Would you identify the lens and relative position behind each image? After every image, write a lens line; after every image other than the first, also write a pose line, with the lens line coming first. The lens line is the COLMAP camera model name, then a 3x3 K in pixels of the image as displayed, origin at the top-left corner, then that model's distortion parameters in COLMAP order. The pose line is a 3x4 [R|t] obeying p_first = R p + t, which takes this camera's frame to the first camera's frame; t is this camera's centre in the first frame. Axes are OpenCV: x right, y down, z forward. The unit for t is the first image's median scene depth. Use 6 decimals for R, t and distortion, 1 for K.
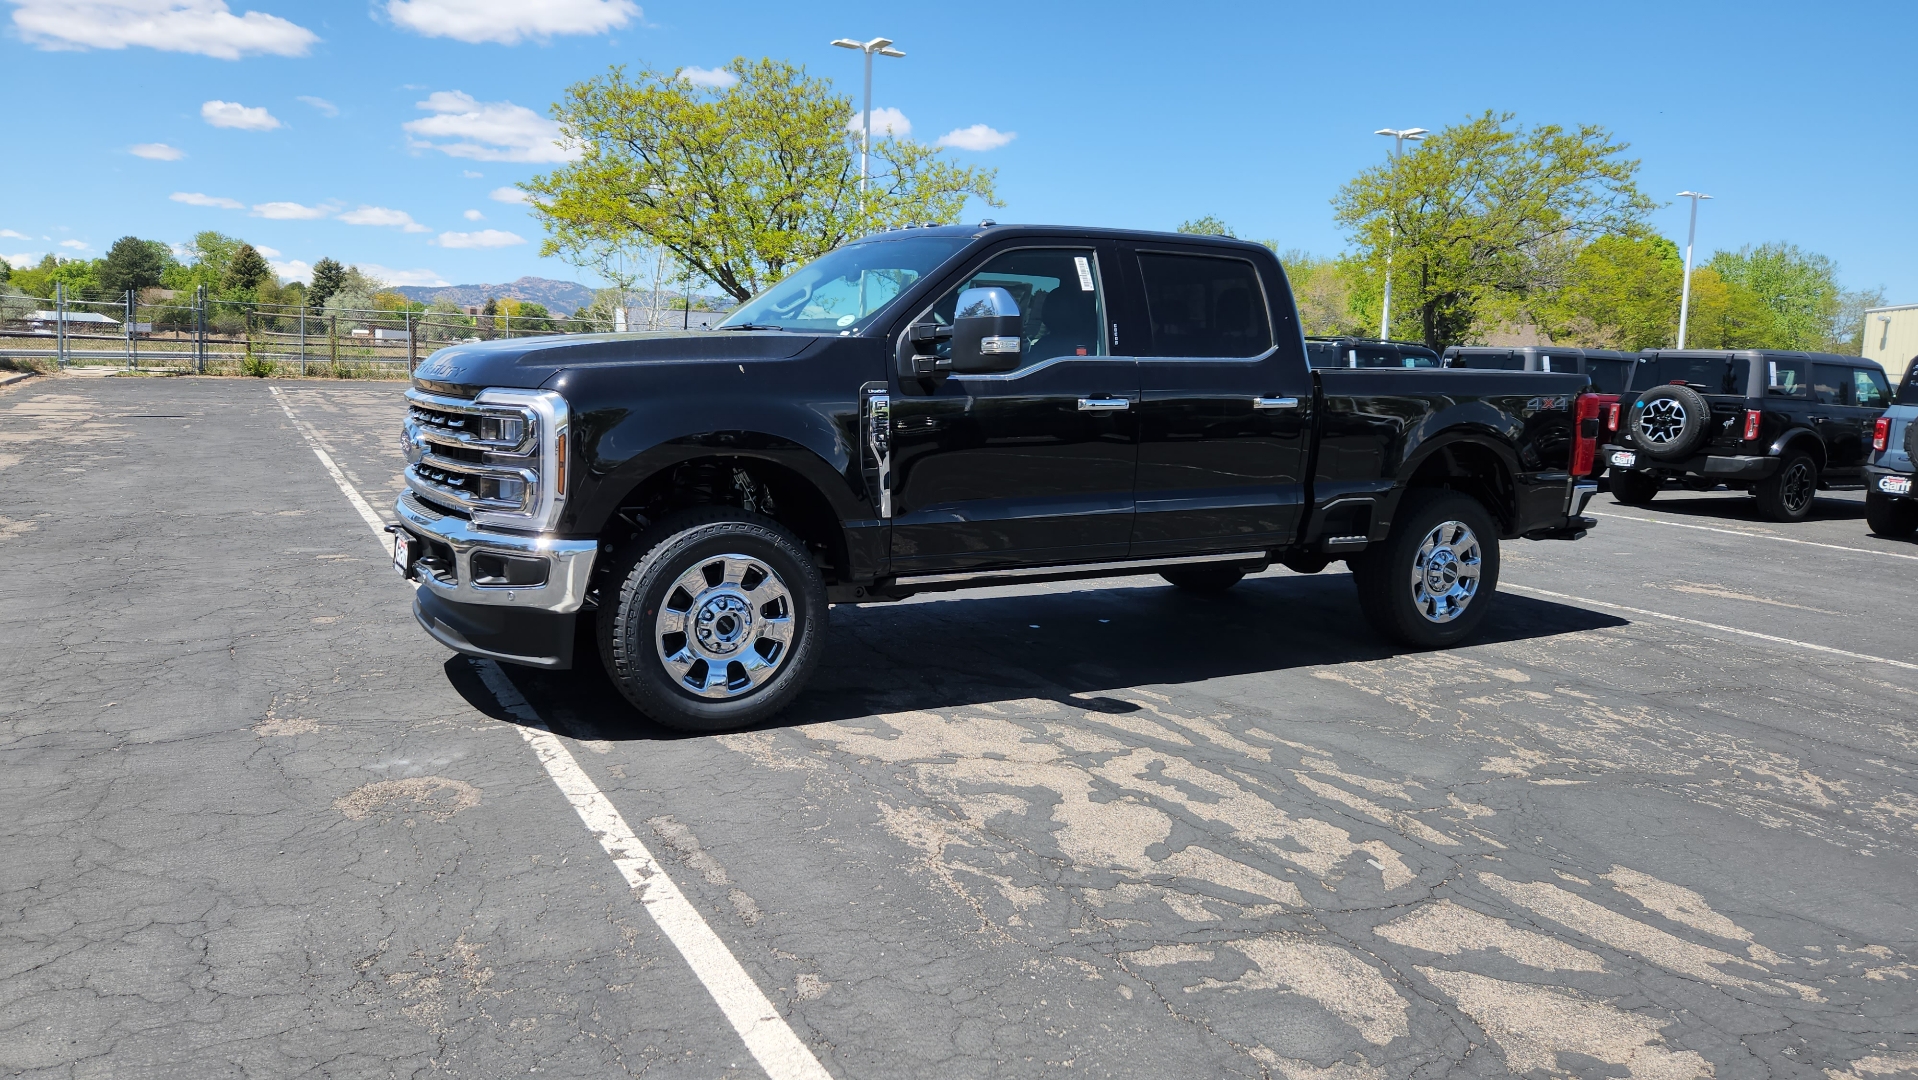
lens RADIAL K [[1280.4, 0, 921.5], [0, 1280.4, 521.2], [0, 0, 1]] dist [0.072126, -0.058984]
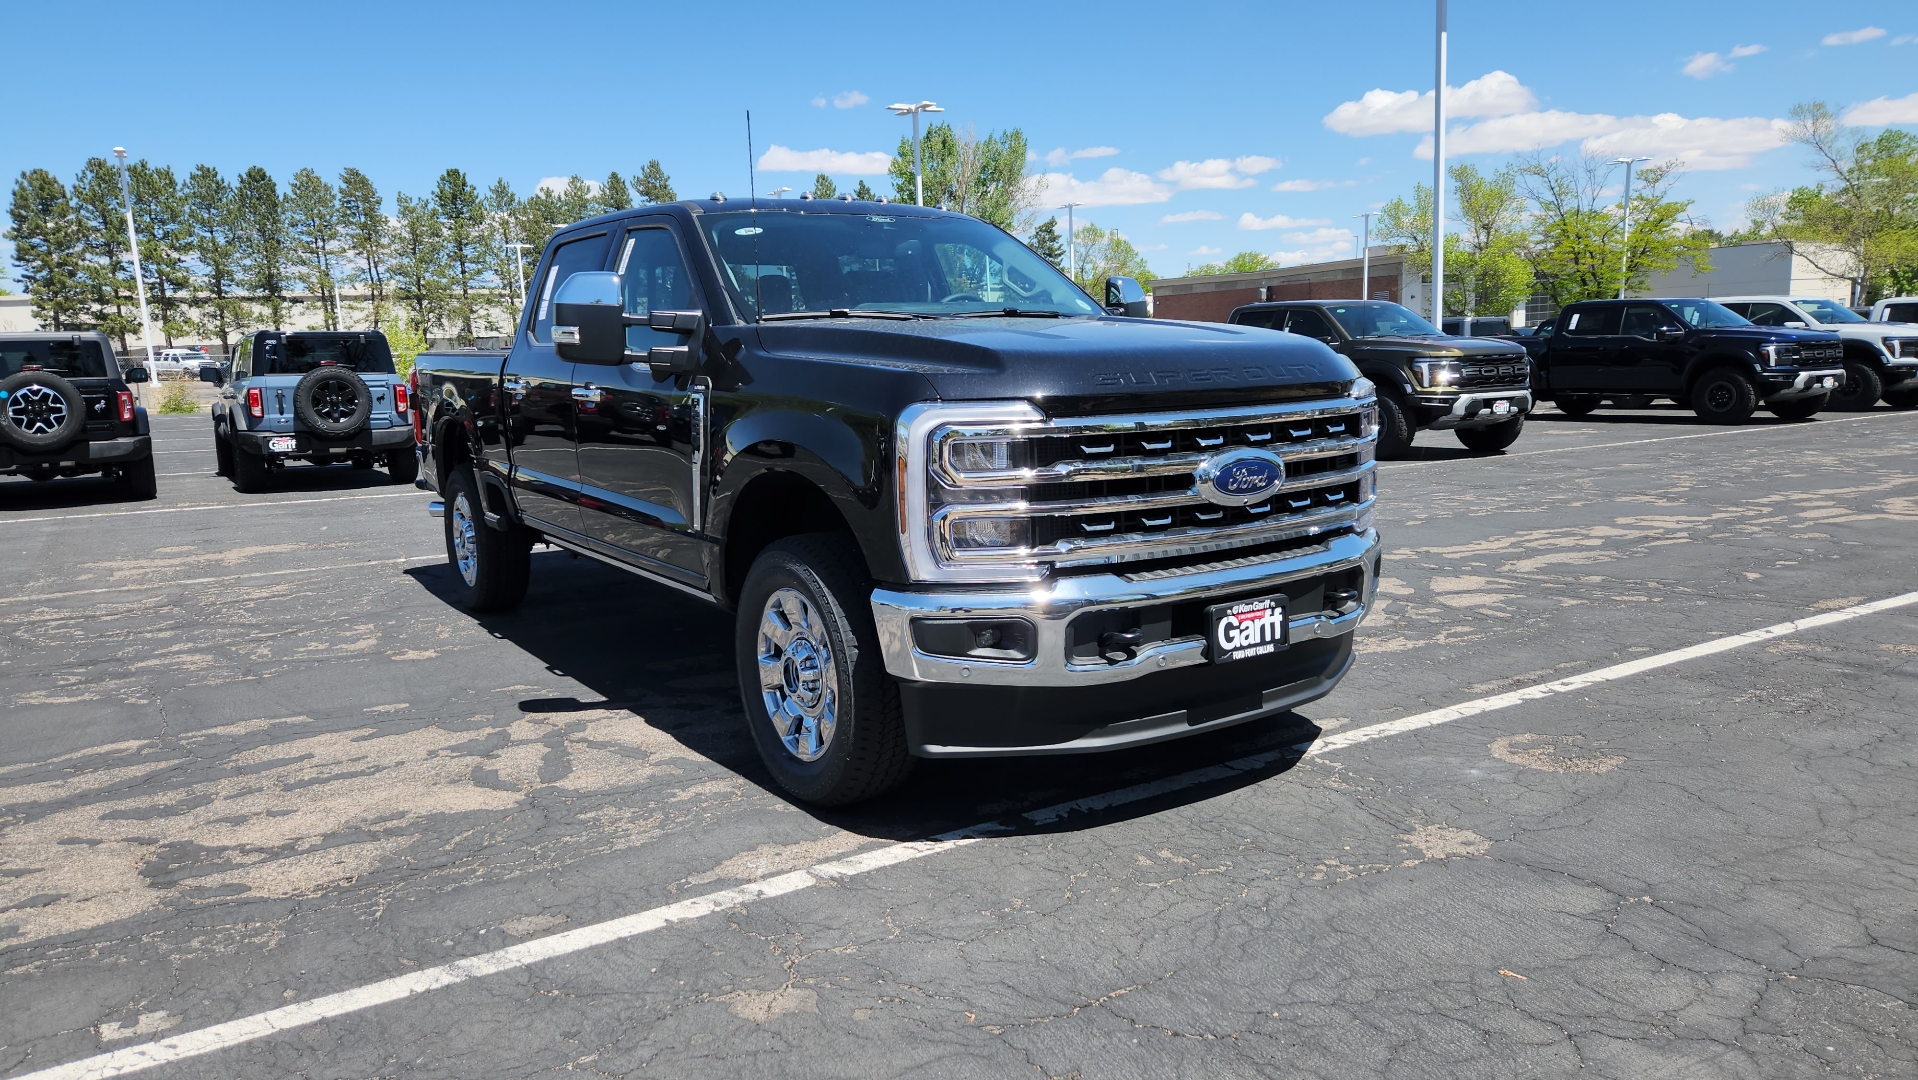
lens RADIAL K [[1280.4, 0, 933.5], [0, 1280.4, 541.5], [0, 0, 1]] dist [0.072126, -0.058984]
pose [[-0.058328, -0.182172, 0.981535, -1.159221], [0.150956, 0.970294, 0.189056, -0.198311], [-0.986818, 0.159196, -0.029095, 1.258806]]
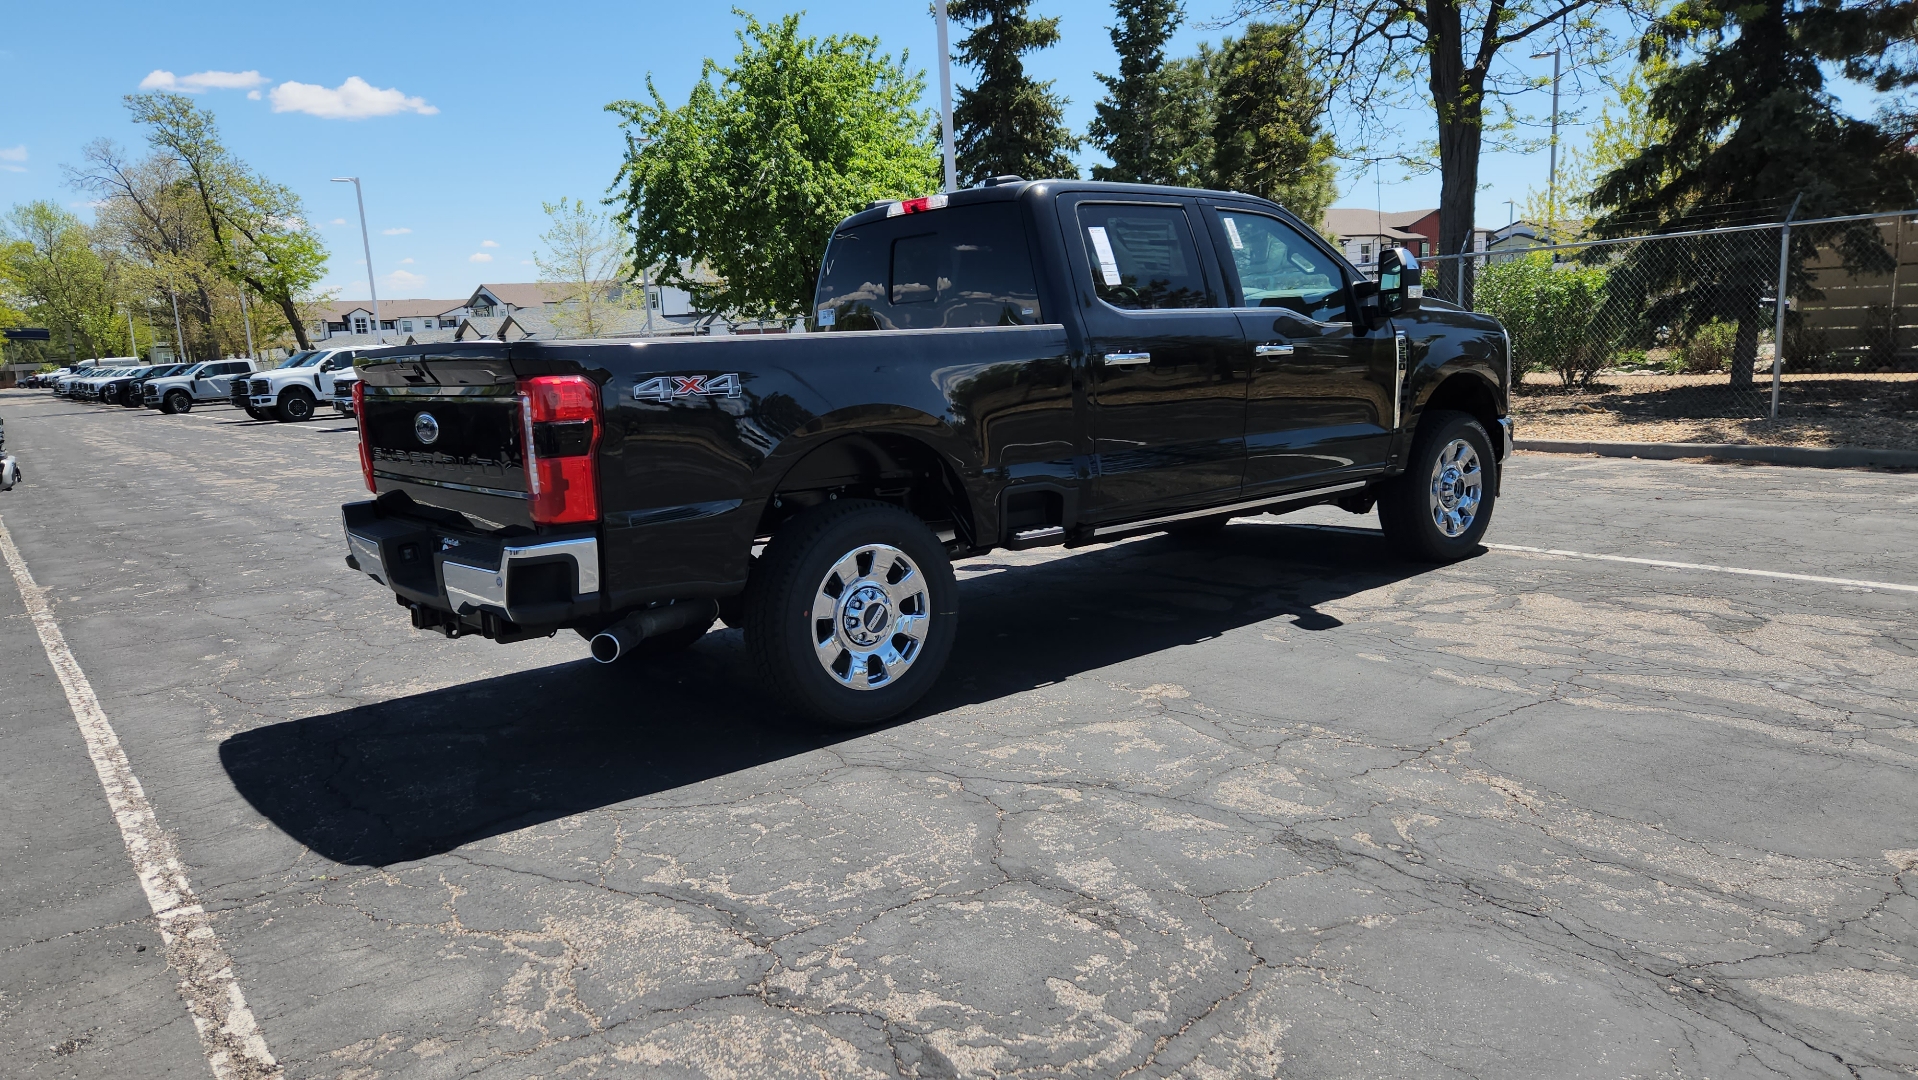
lens RADIAL K [[1280.4, 0, 922.3], [0, 1280.4, 546.3], [0, 0, 1]] dist [0.072126, -0.058984]
pose [[-0.988605, 0.040657, -0.144938, 0.474564], [-0.000827, 0.961355, 0.275312, -0.318520], [0.150530, 0.272295, -0.950366, 2.684206]]
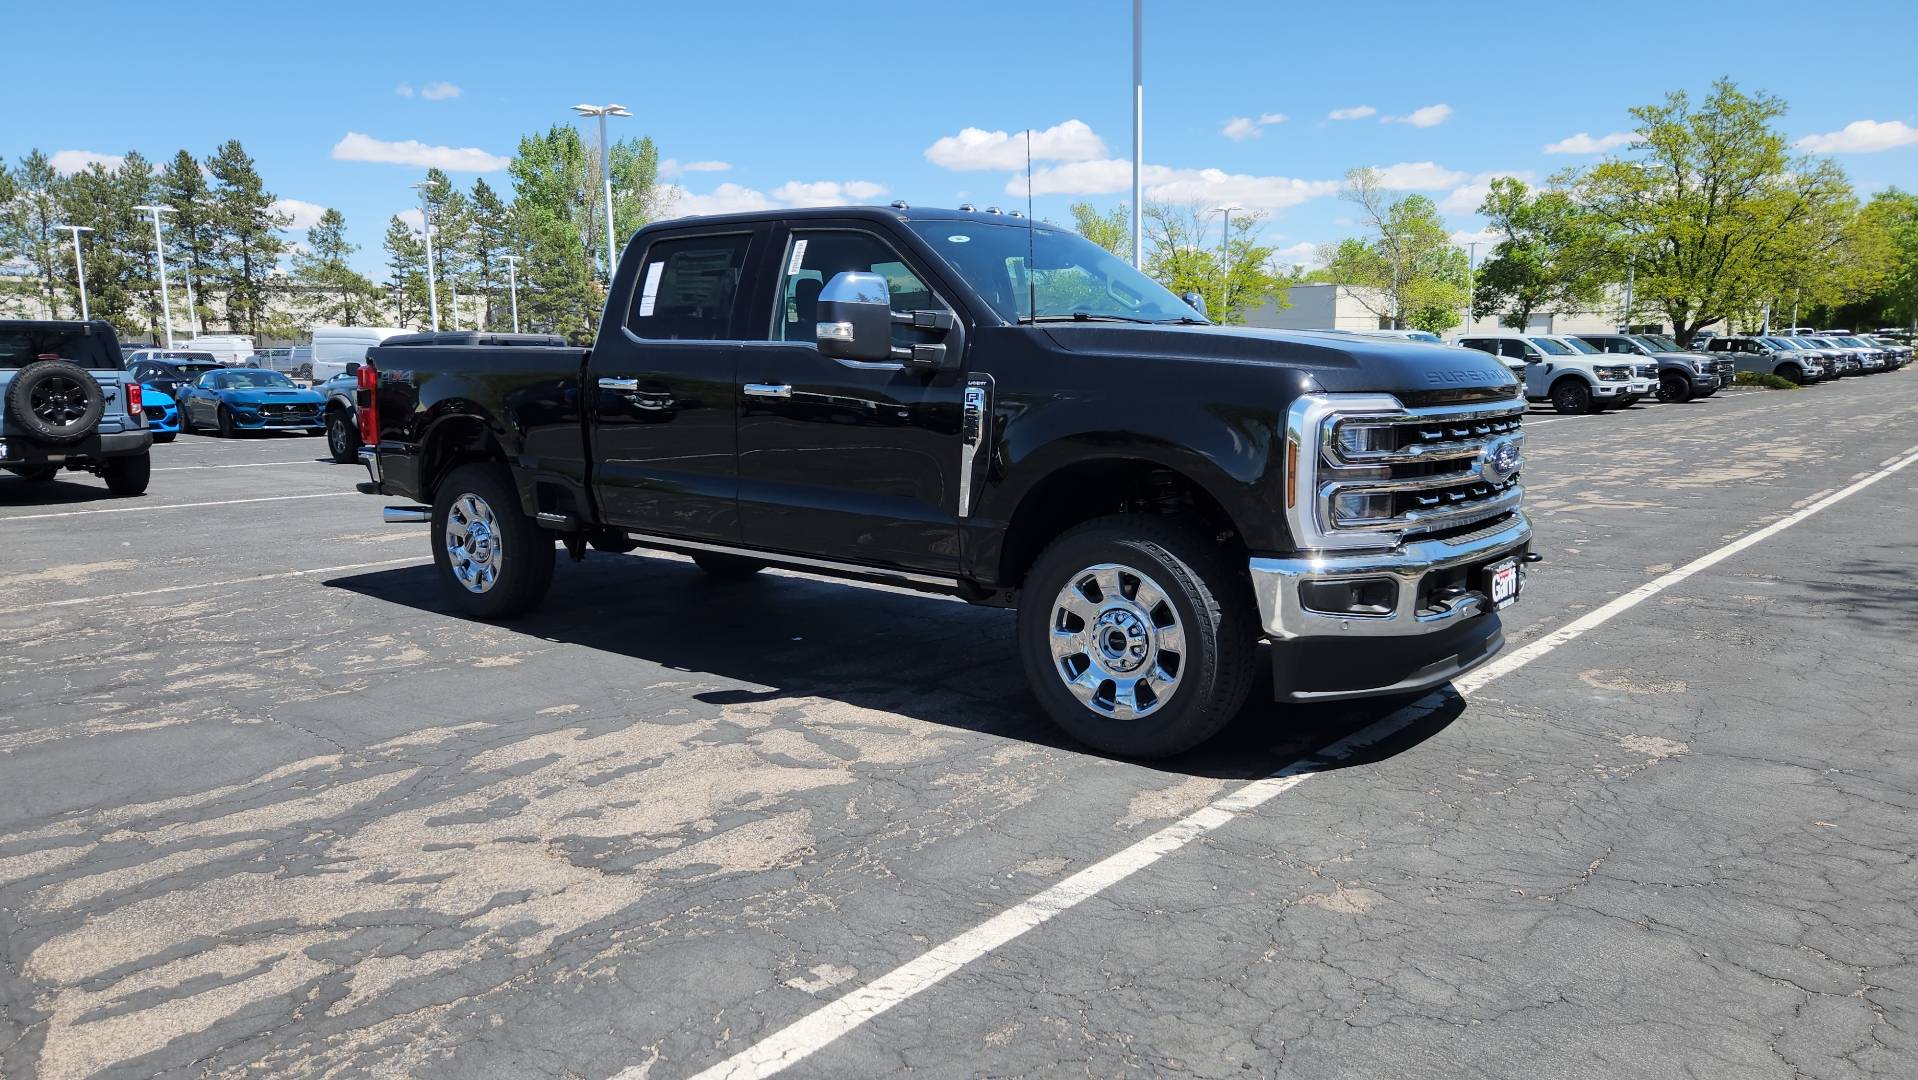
lens RADIAL K [[1280.4, 0, 942.6], [0, 1280.4, 530.7], [0, 0, 1]] dist [0.072126, -0.058984]
pose [[-0.347847, -0.159351, 0.923910, -1.147219], [0.112008, 0.971329, 0.209700, -0.254505], [-0.930837, 0.176429, -0.320025, 1.731519]]
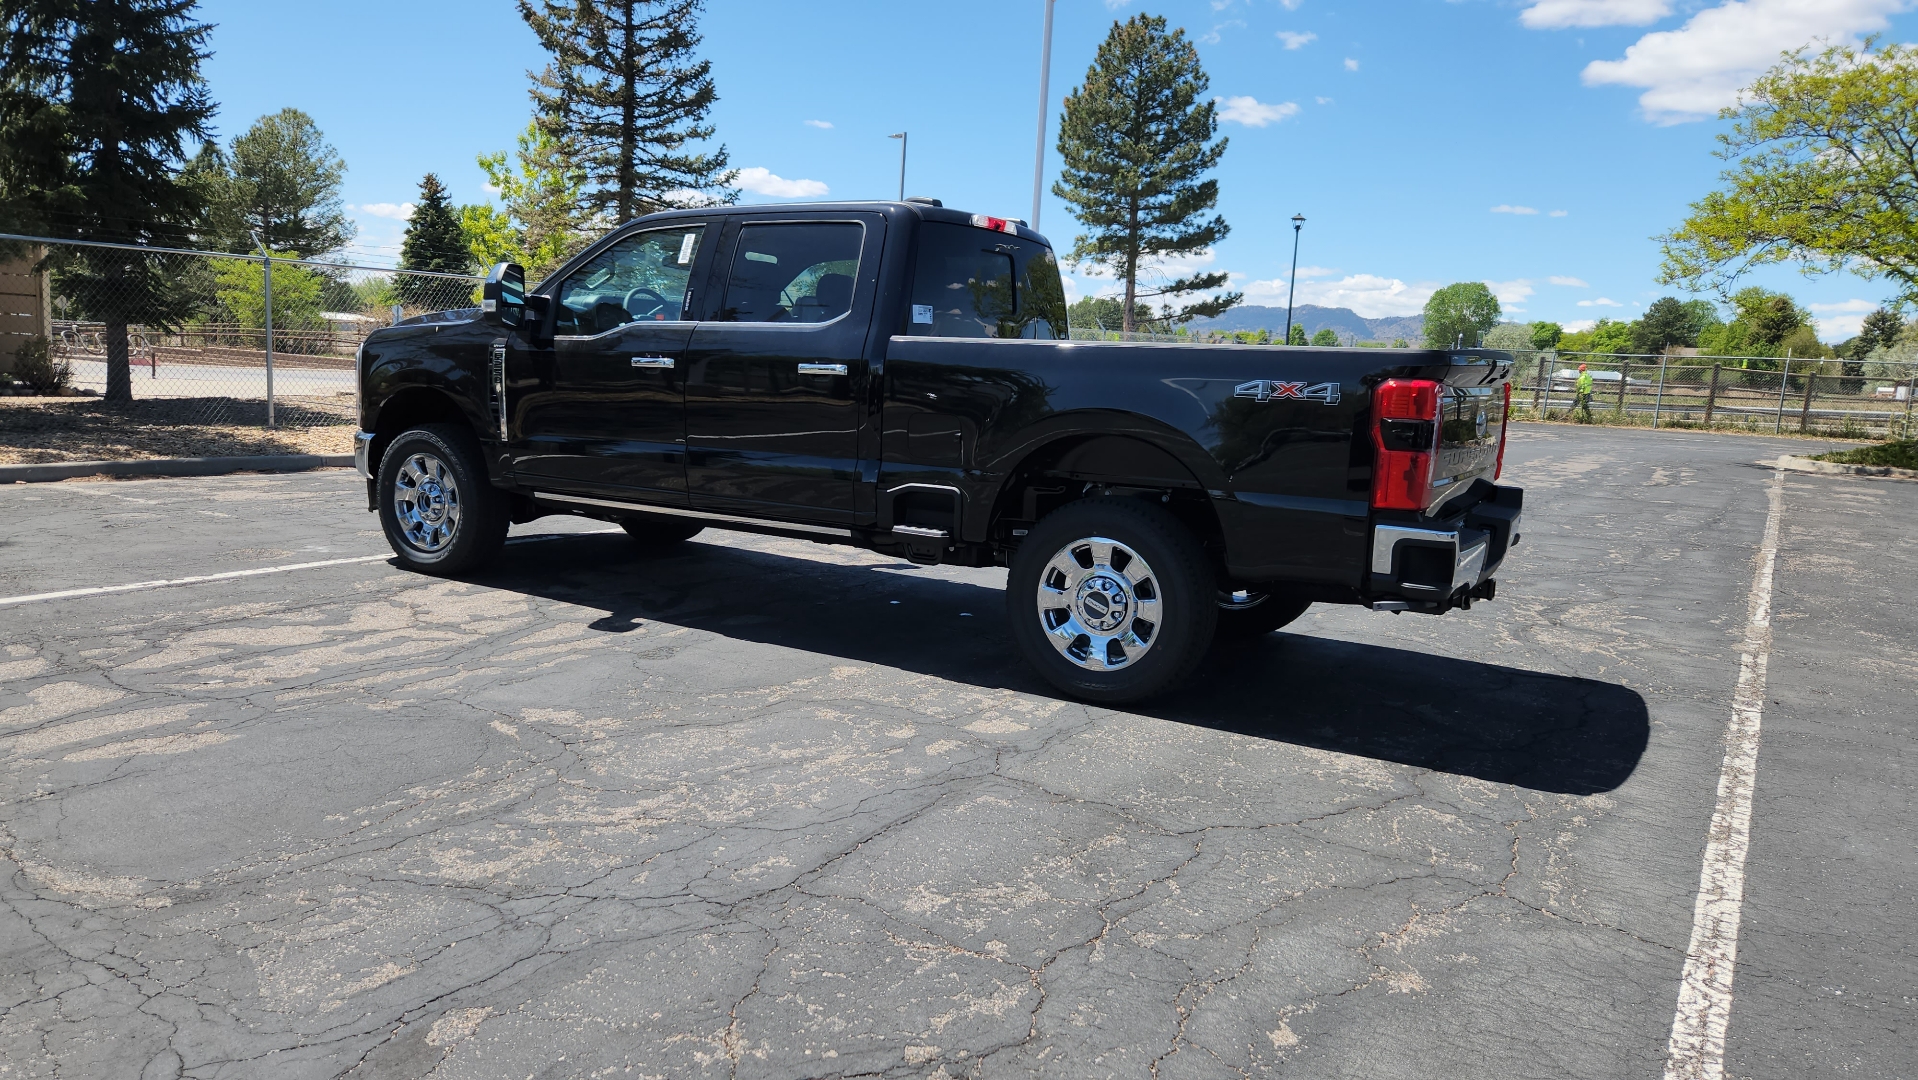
lens RADIAL K [[1280.4, 0, 944.4], [0, 1280.4, 544.8], [0, 0, 1]] dist [0.072126, -0.058984]
pose [[0.485488, 0.115220, -0.866618, 1.435967], [-0.138860, 0.988856, 0.053682, -0.033392], [0.863145, 0.094276, 0.496077, 0.768877]]
